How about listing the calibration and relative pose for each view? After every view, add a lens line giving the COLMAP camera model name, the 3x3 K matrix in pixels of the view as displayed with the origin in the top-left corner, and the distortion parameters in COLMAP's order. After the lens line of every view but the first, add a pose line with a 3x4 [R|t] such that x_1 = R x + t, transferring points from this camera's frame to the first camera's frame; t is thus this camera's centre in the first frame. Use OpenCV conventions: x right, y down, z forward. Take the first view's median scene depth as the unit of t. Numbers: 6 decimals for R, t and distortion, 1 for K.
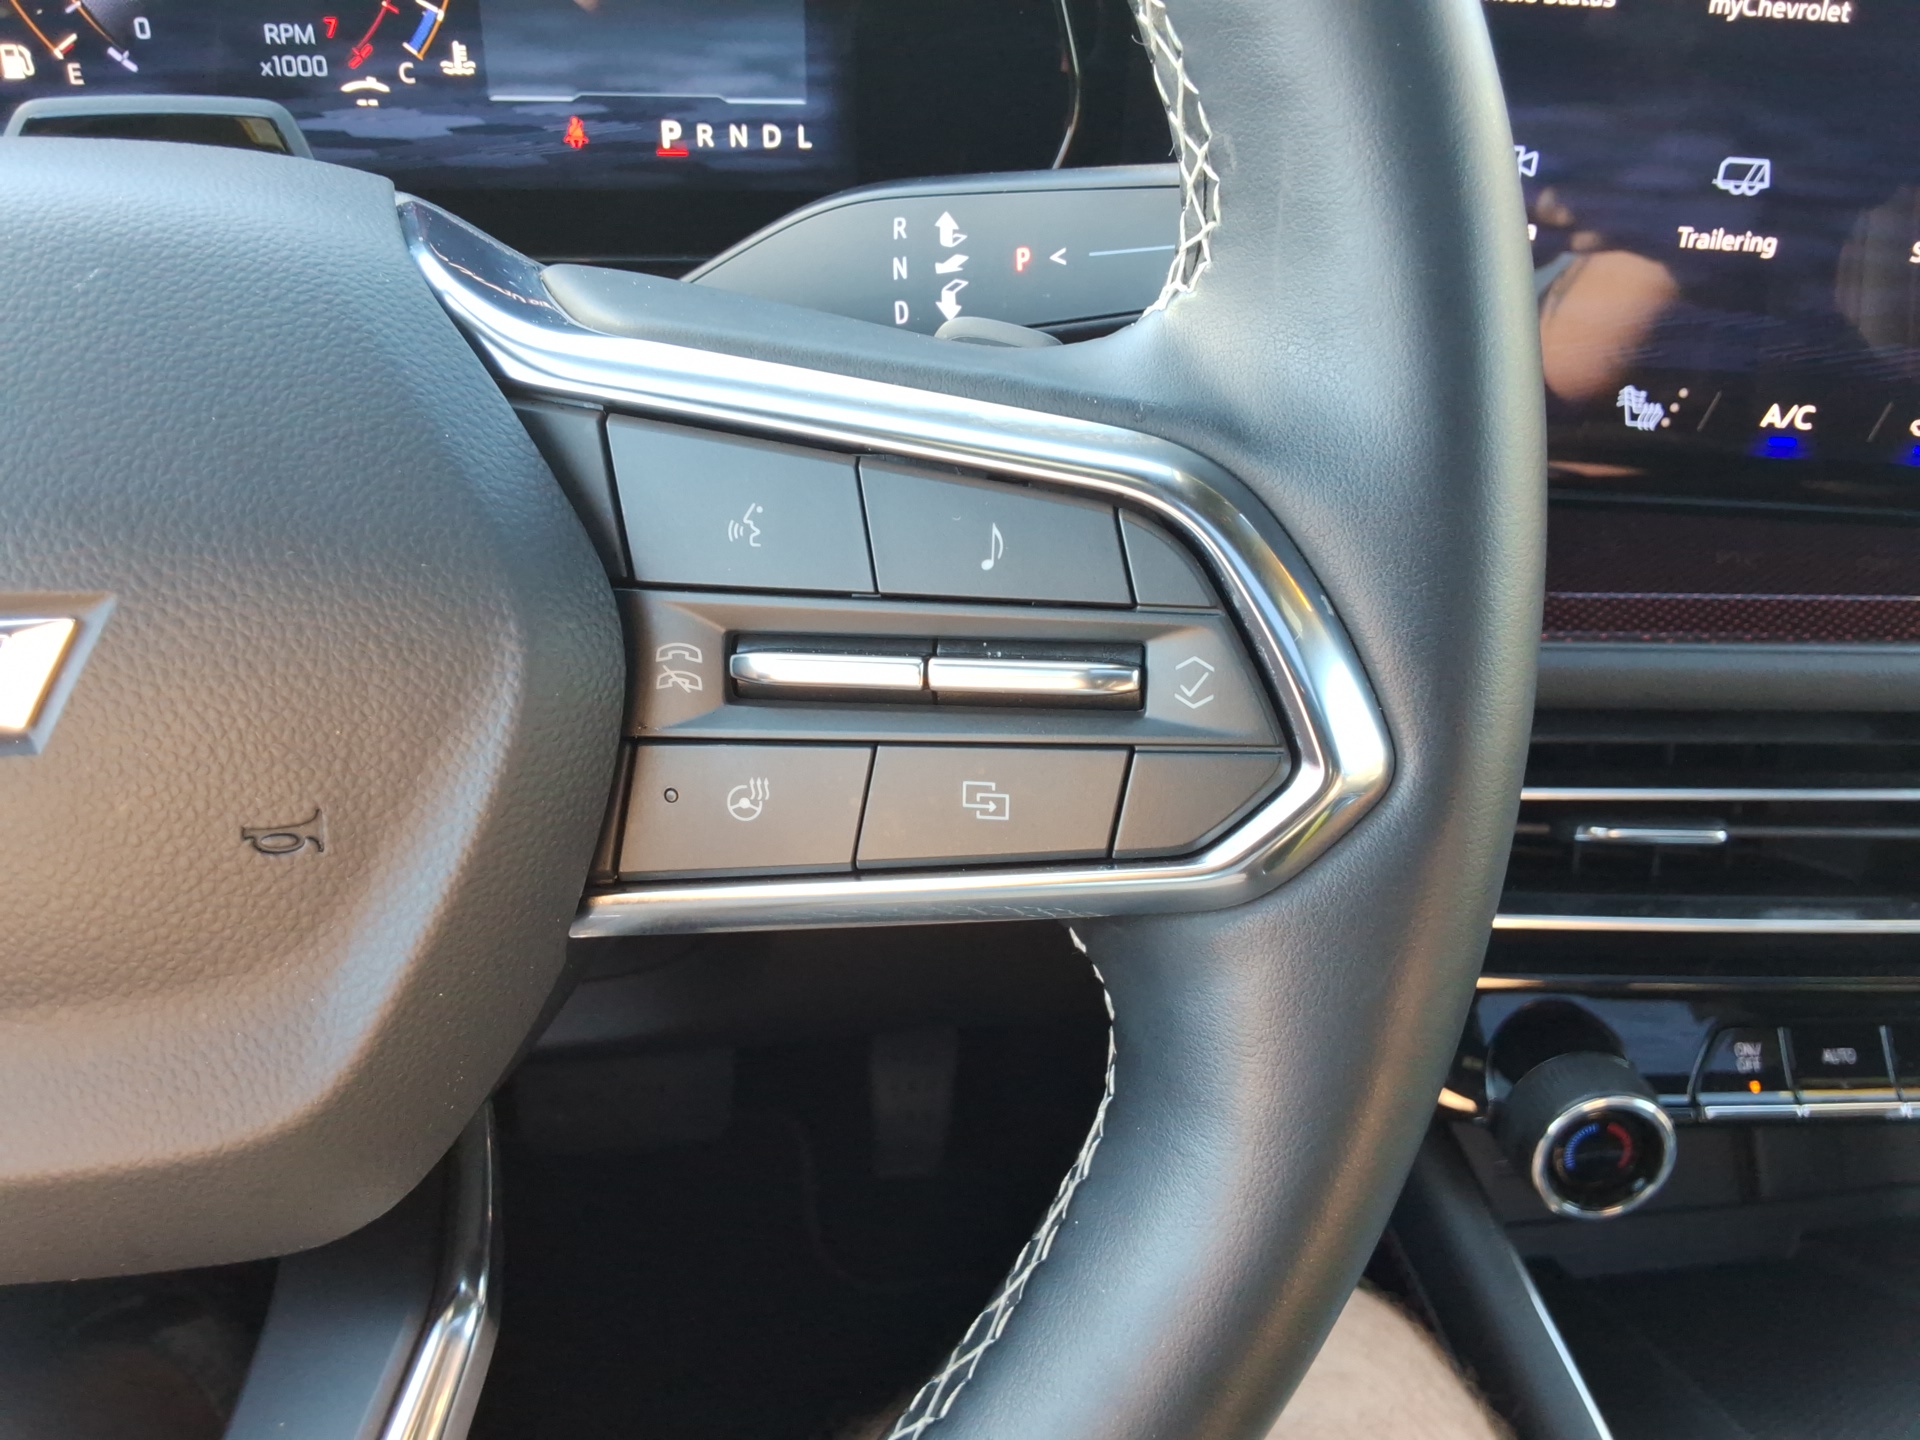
lens RADIAL K [[1561.3, 0, 976.6], [0, 1561.3, 738.7], [0, 0, 1]] dist [0.094702, -0.132546]
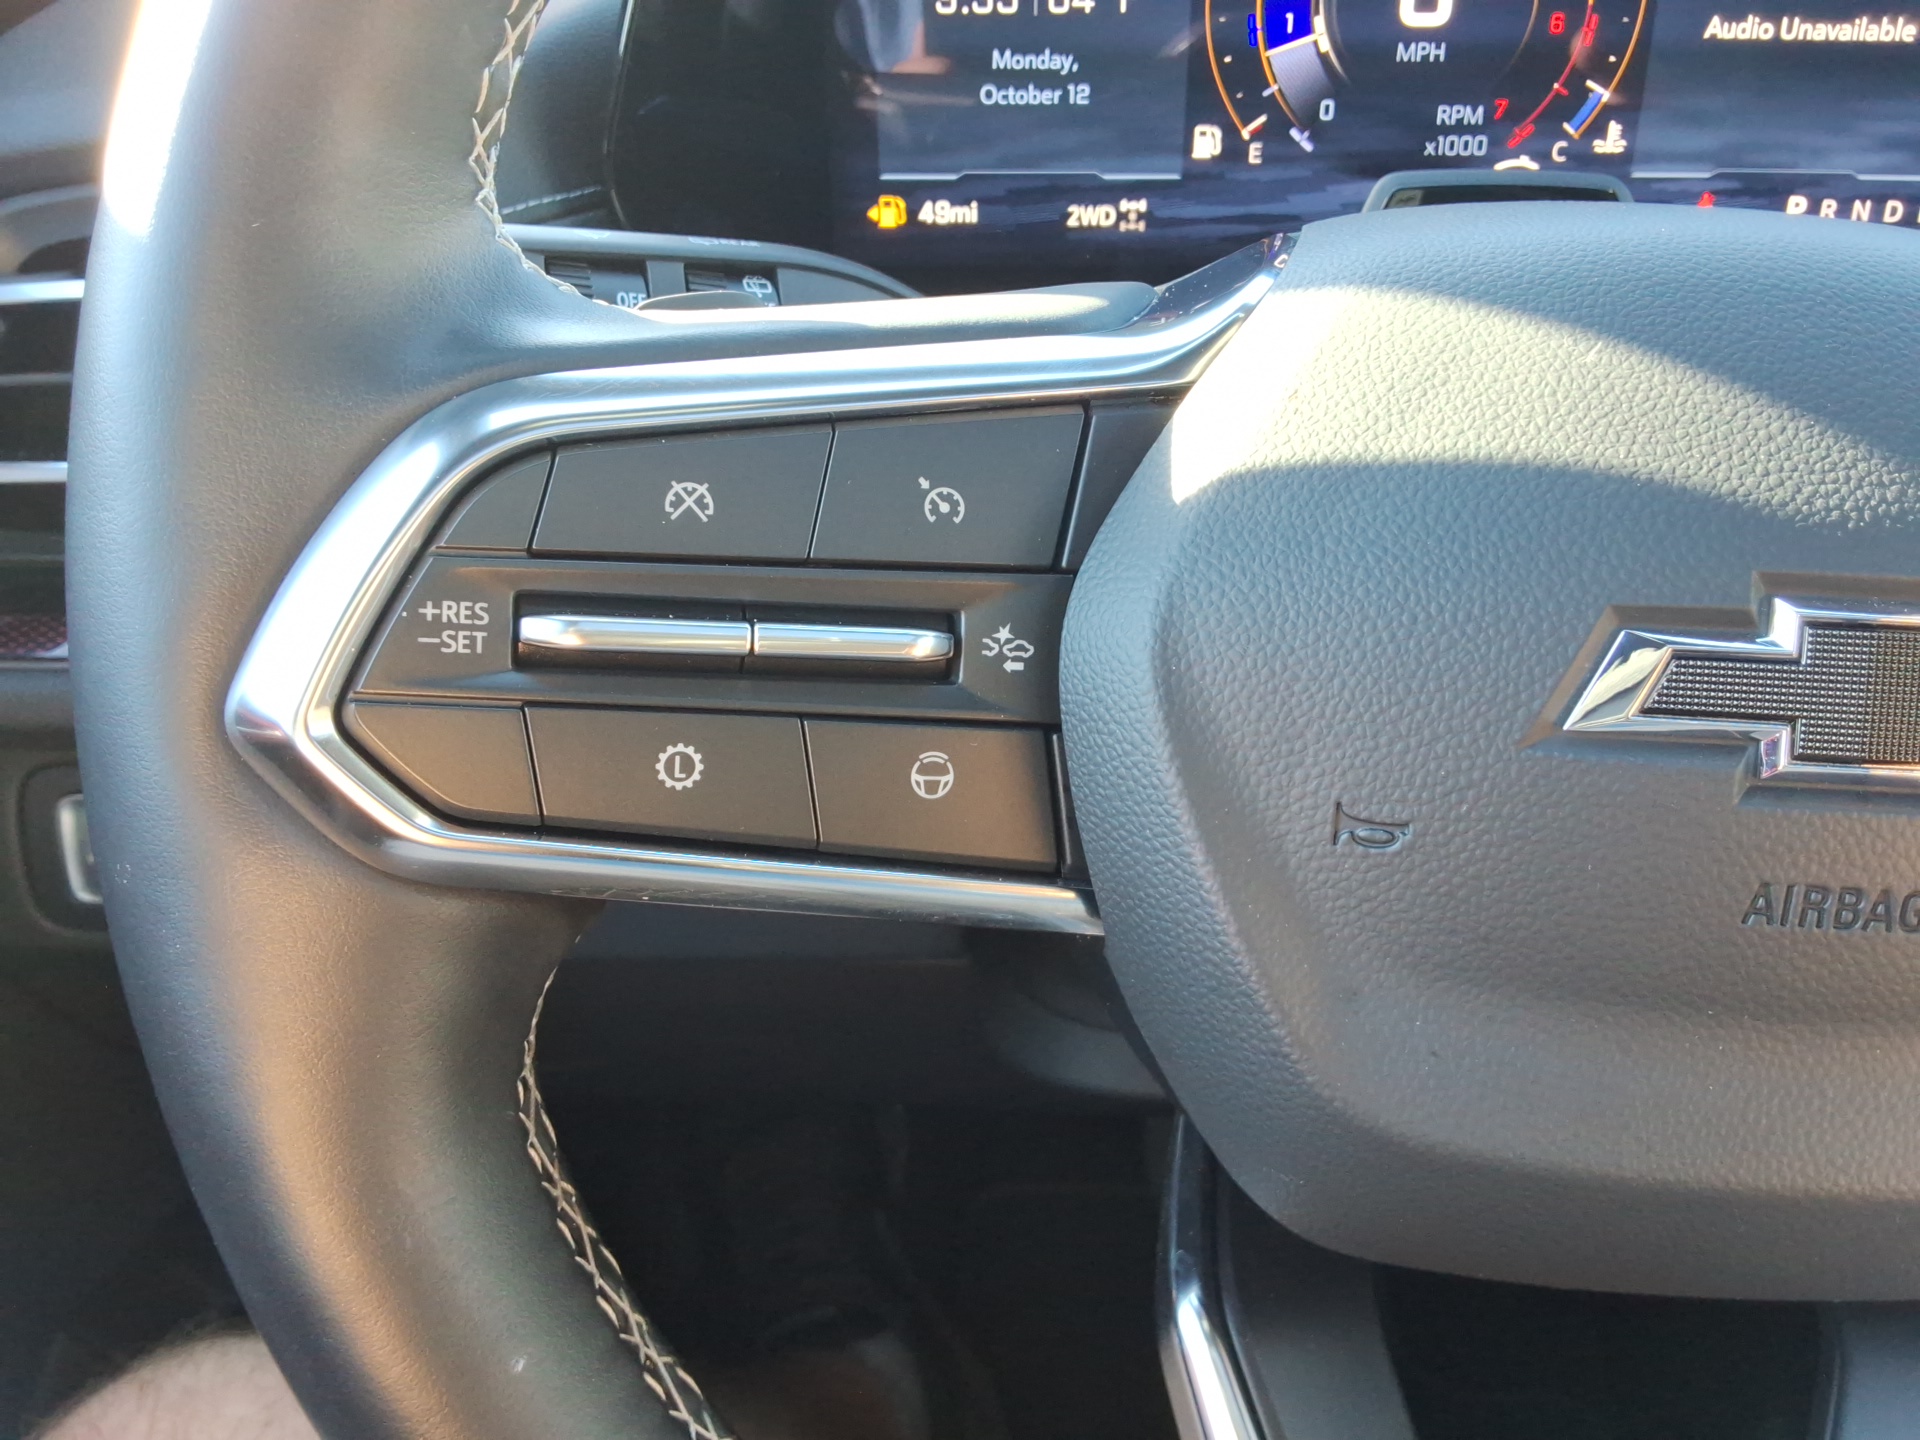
lens RADIAL K [[1590.3, 0, 961.3], [0, 1590.3, 761.4], [0, 0, 1]] dist [0.034695, -0.097073]
pose [[0.979701, 0.059119, -0.191550, -0.525037], [-0.066007, 0.997375, -0.029776, 0.034488], [0.189287, 0.041815, 0.981031, -0.077926]]
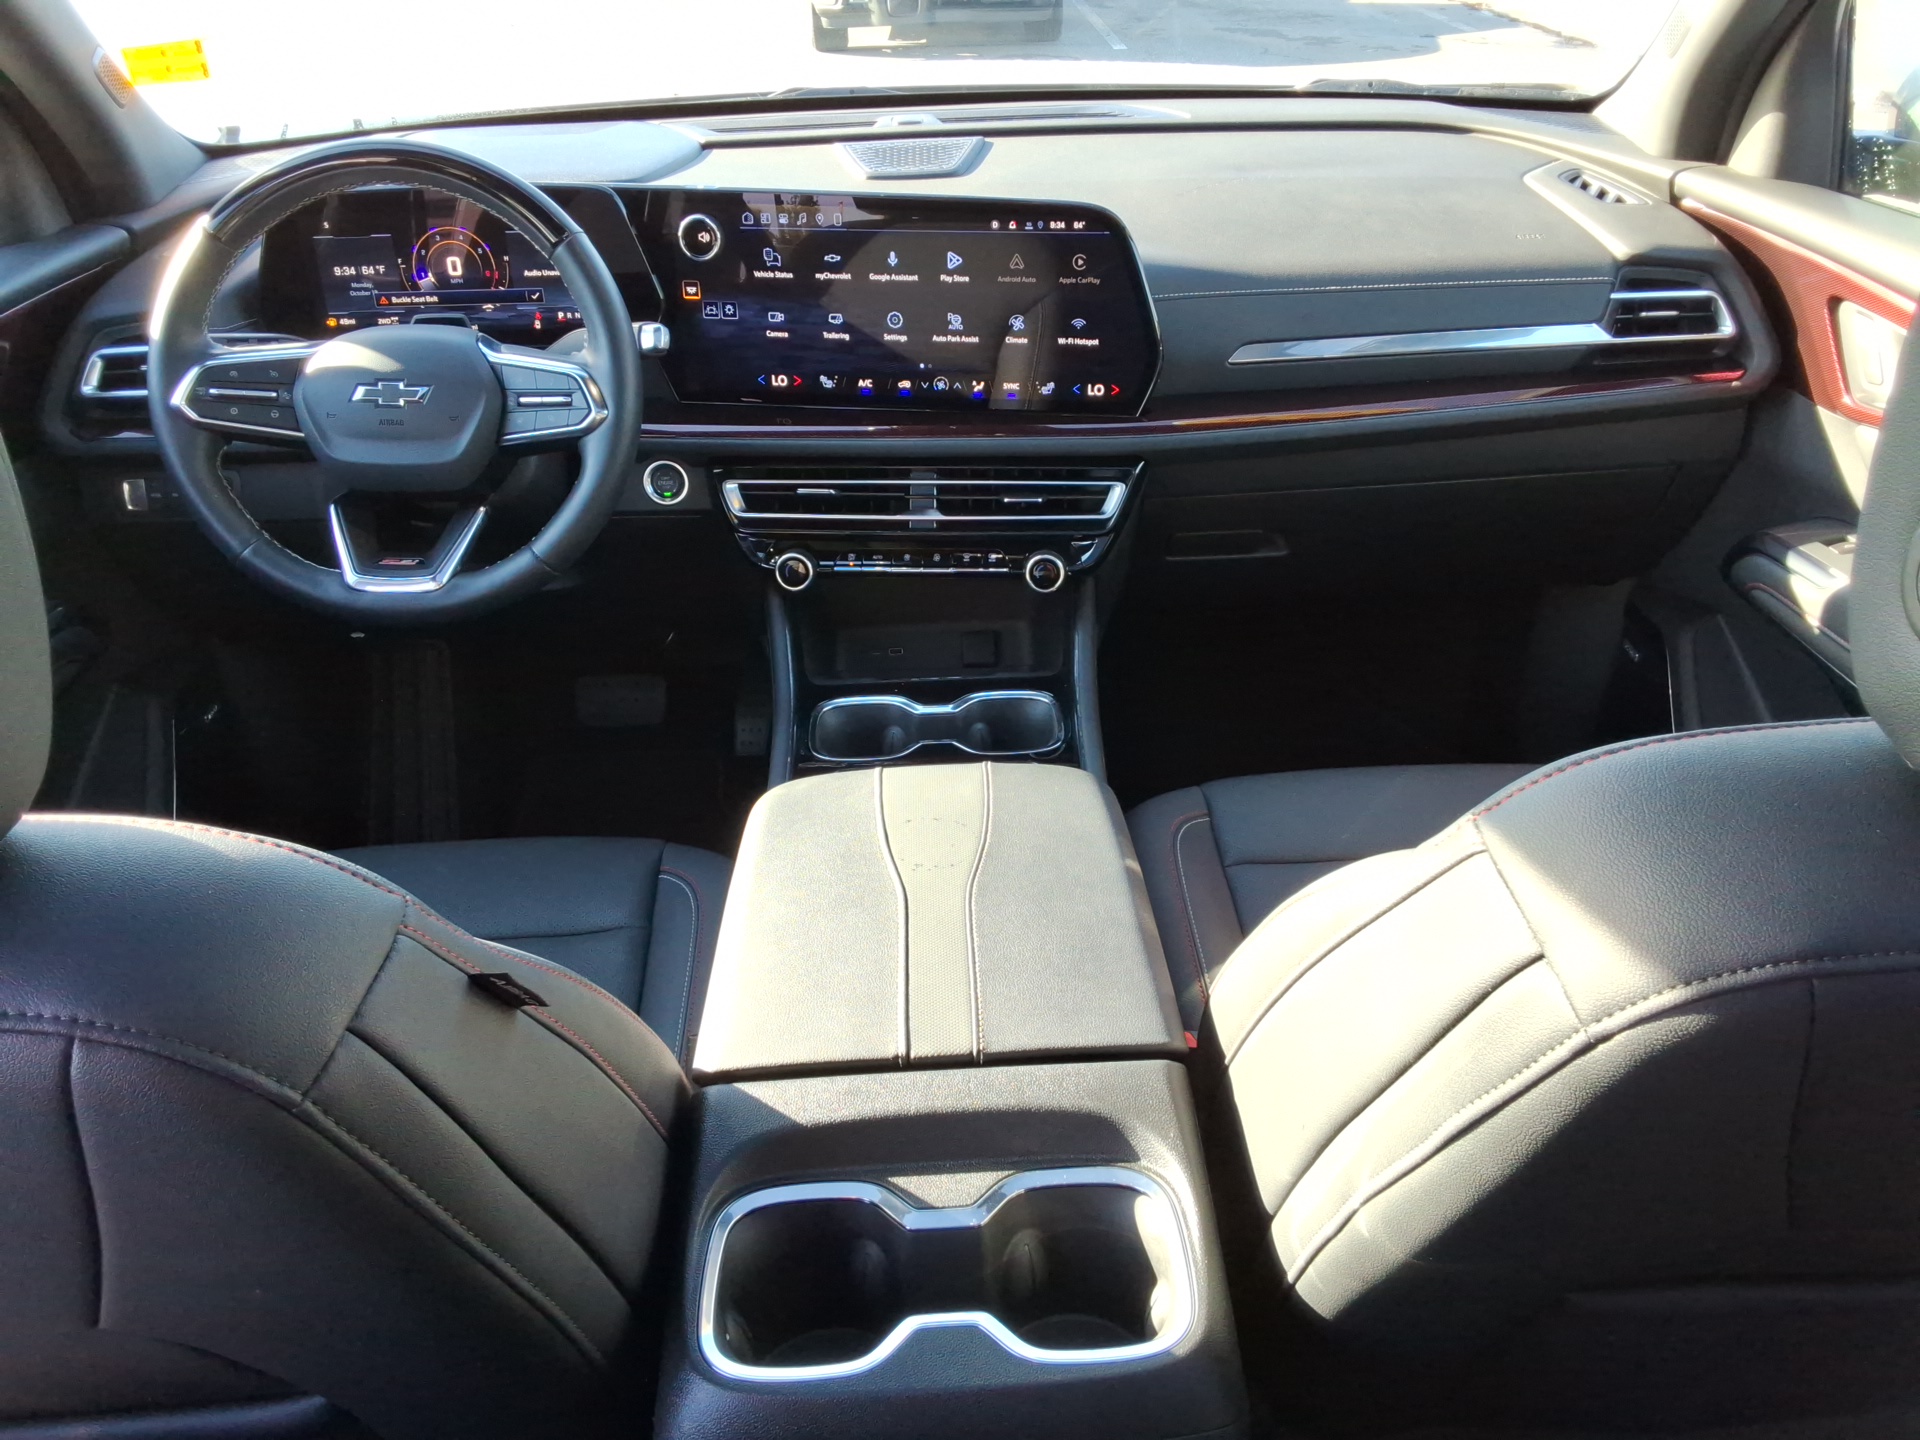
lens RADIAL K [[1561.3, 0, 979.0], [0, 1561.3, 761.0], [0, 0, 1]] dist [0.094702, -0.132546]
pose [[0.990241, 0.008714, -0.139092, 1.529220], [-0.015516, 0.998732, -0.047896, 0.993151], [0.138499, 0.049587, 0.989120, -2.967947]]
